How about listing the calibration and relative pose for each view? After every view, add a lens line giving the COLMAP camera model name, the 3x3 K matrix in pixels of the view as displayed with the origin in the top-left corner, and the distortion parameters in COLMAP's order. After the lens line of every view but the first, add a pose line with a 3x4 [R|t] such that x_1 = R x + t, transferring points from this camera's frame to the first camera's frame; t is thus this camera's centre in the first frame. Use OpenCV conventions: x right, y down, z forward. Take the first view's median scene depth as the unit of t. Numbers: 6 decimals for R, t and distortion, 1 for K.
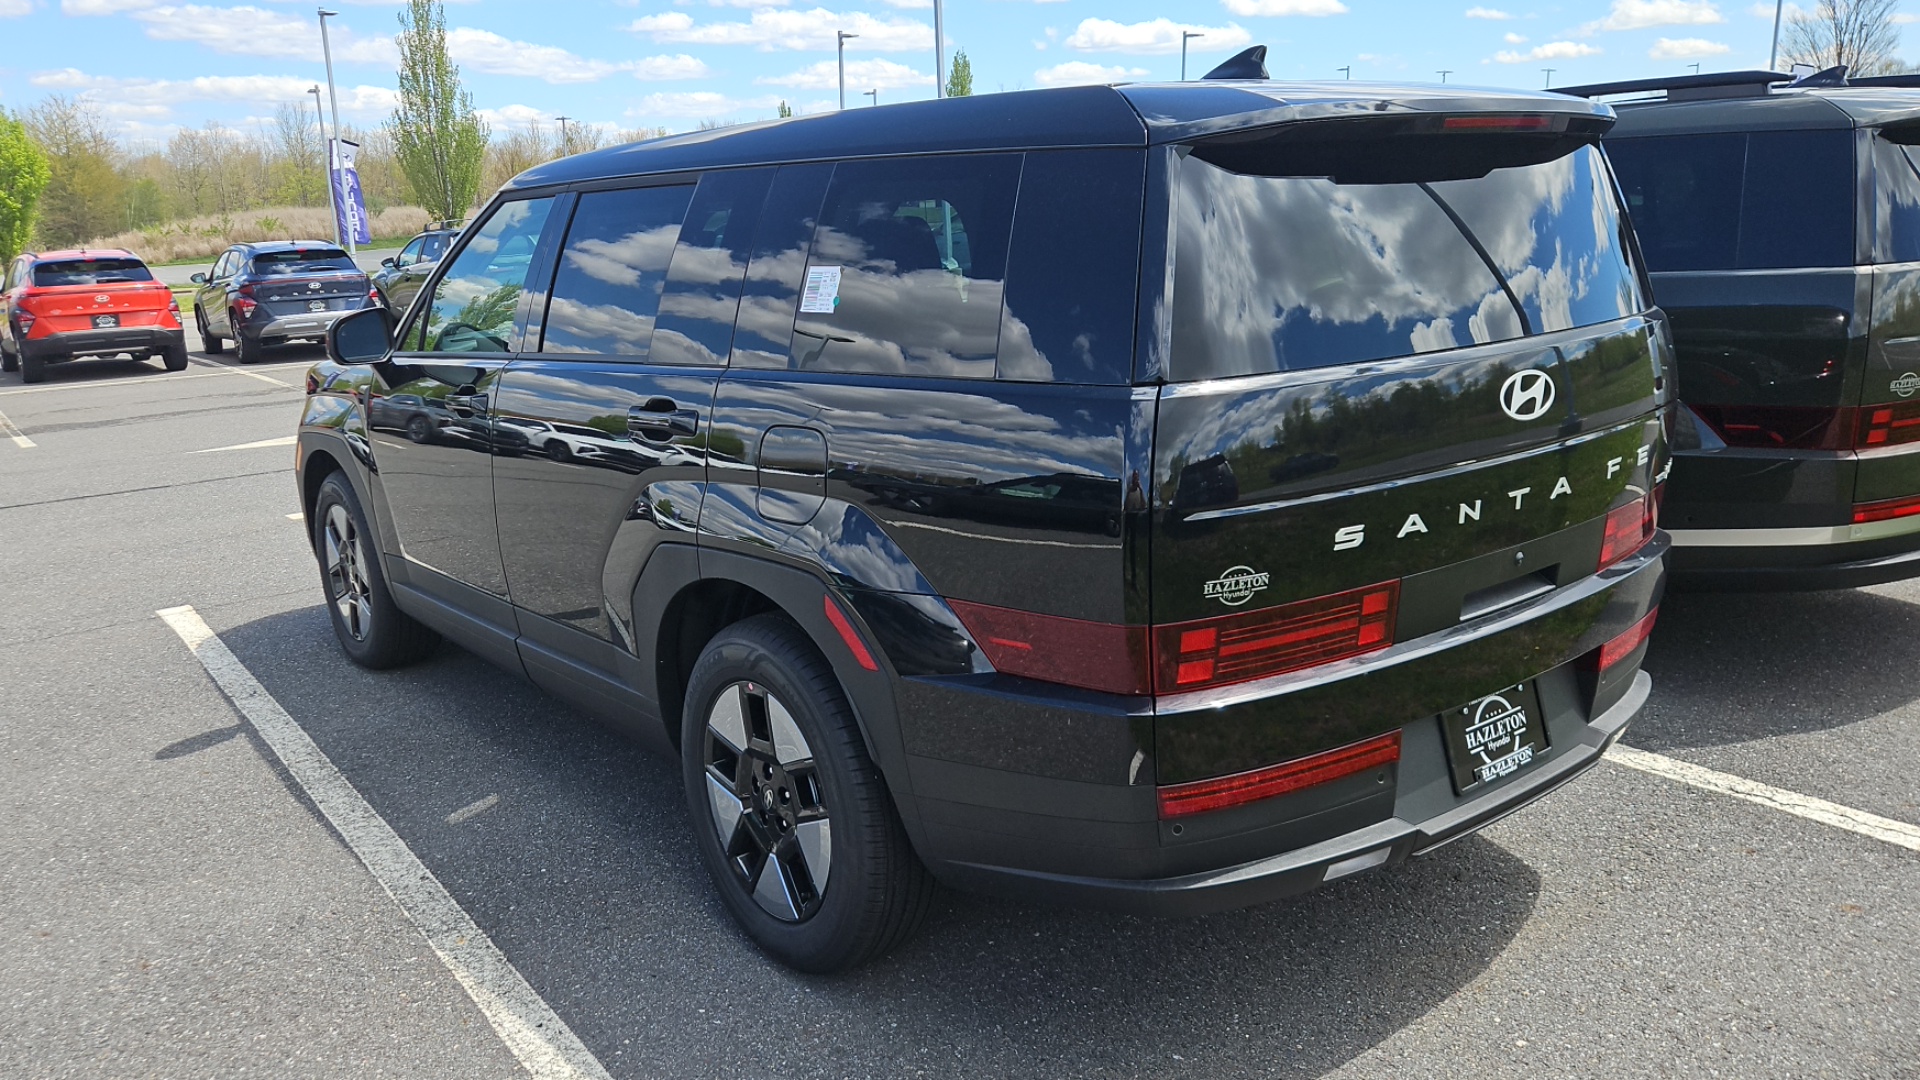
lens RADIAL K [[1432.2, 0, 940.3], [0, 1432.2, 532.2], [0, 0, 1]] dist [0.069842, -0.029197]
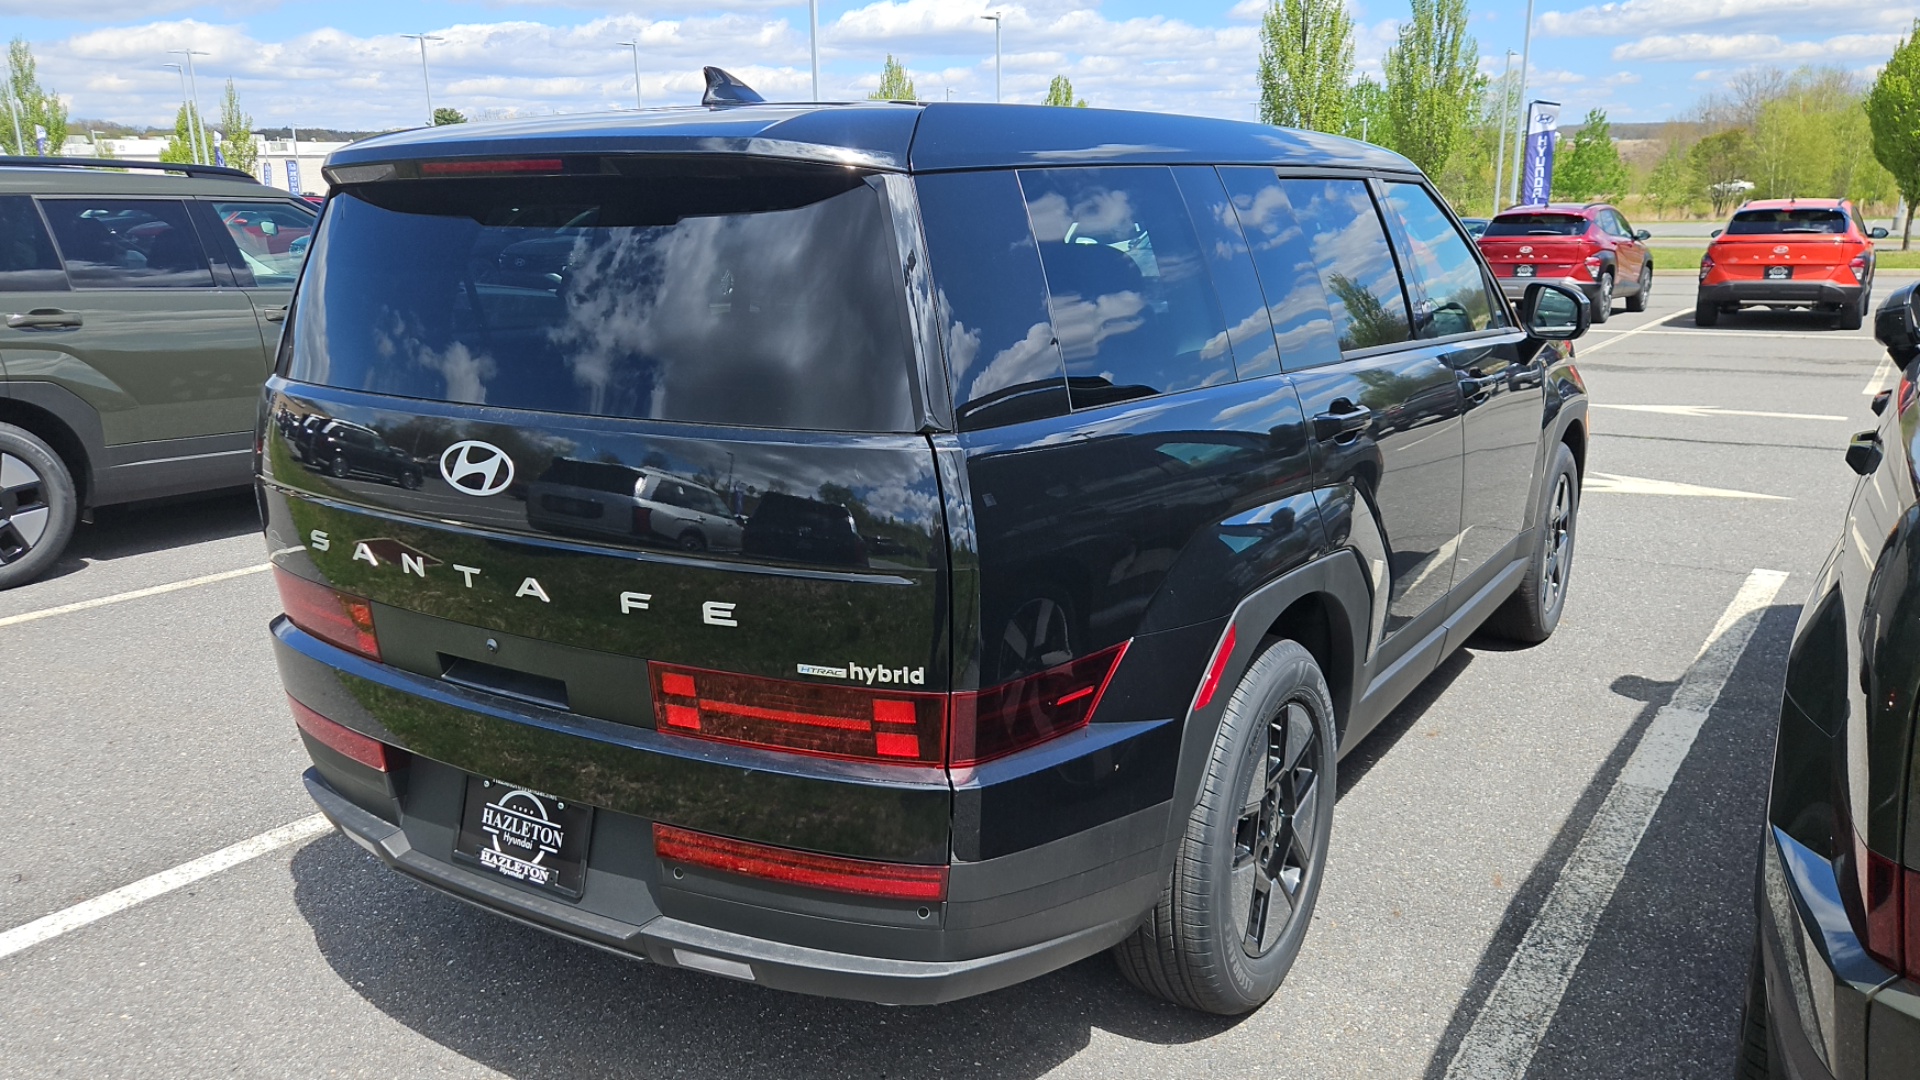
lens RADIAL K [[1432.2, 0, 962.6], [0, 1432.2, 547.8], [0, 0, 1]] dist [0.069842, -0.029197]
pose [[0.327861, 0.260195, -0.908188, 1.255875], [-0.212073, 0.957060, 0.197637, -0.272105], [0.920615, 0.127804, 0.368963, 0.893982]]
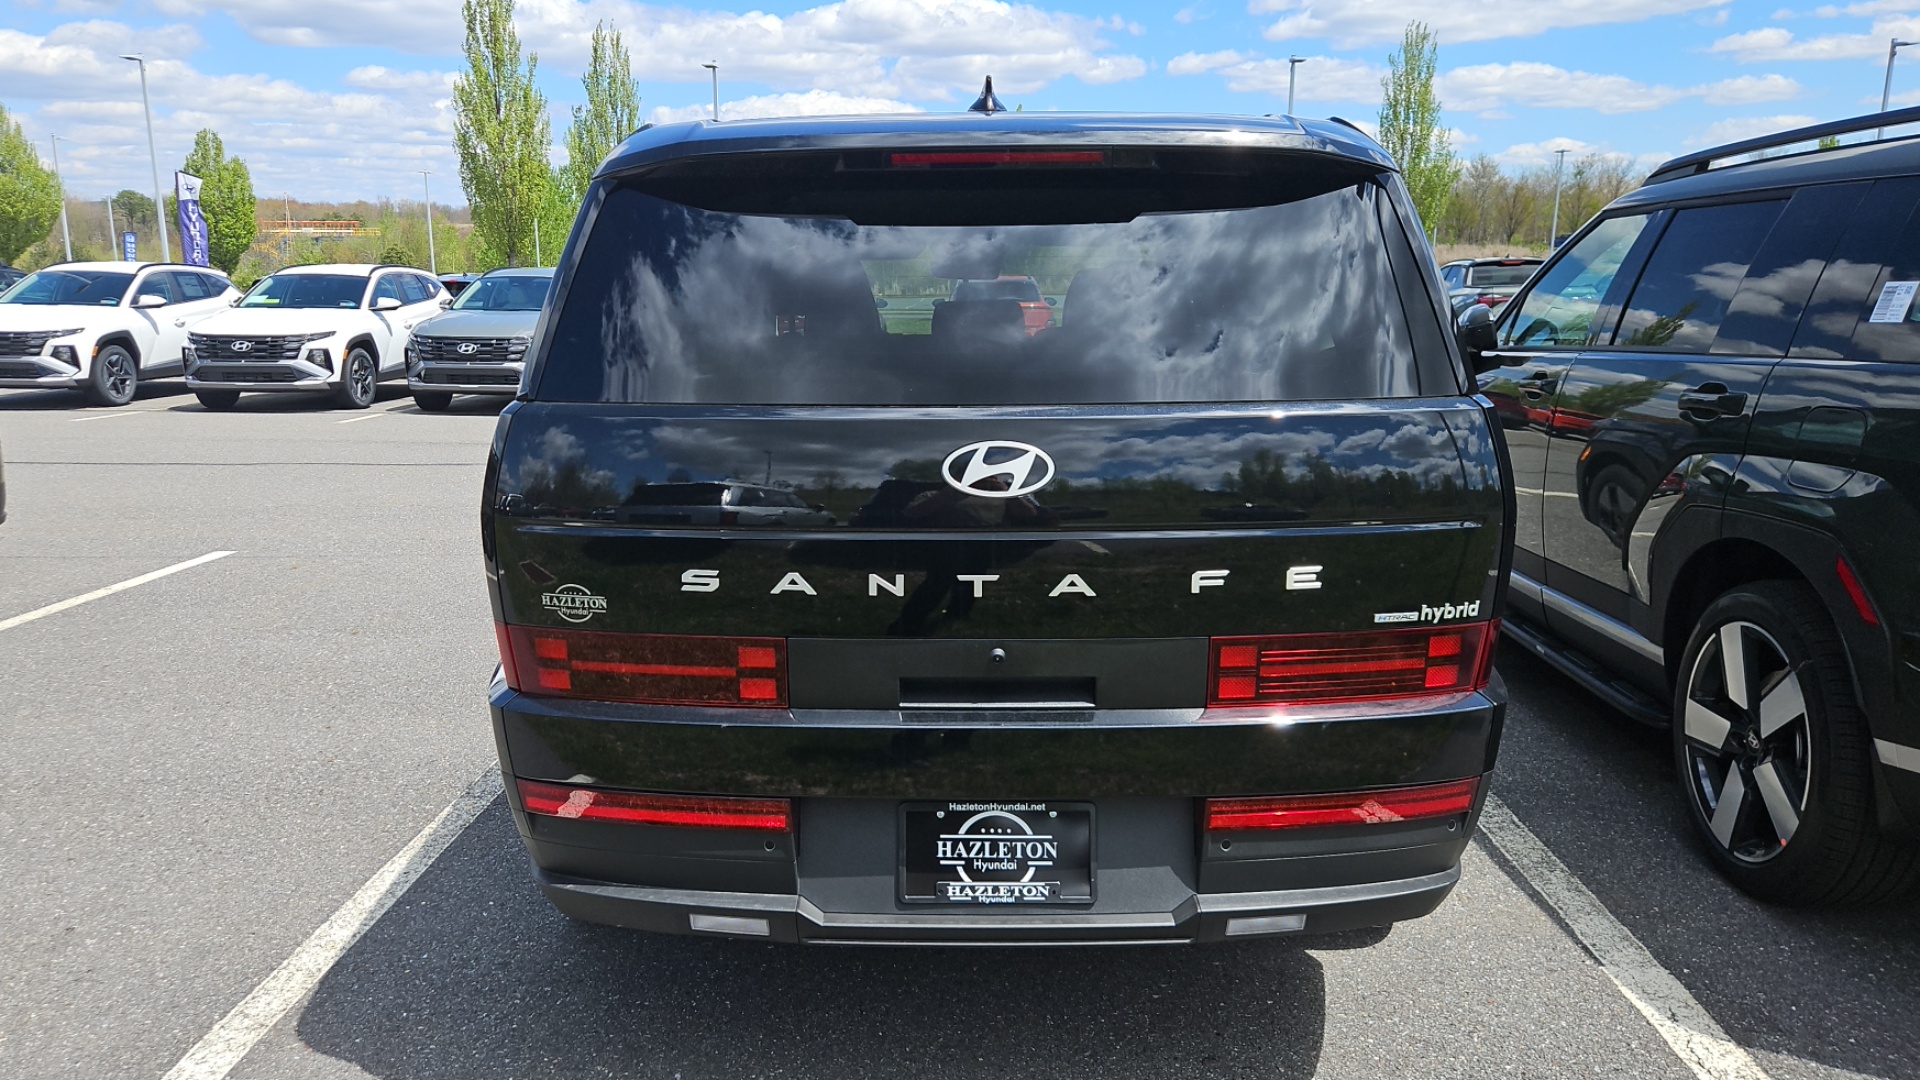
lens RADIAL K [[1432.2, 0, 955.6], [0, 1432.2, 534.6], [0, 0, 1]] dist [0.069842, -0.029197]
pose [[0.777939, 0.152334, -0.609594, 0.860450], [-0.165328, 0.985606, 0.035312, -0.076898], [0.606199, 0.073312, 0.791927, 0.285127]]
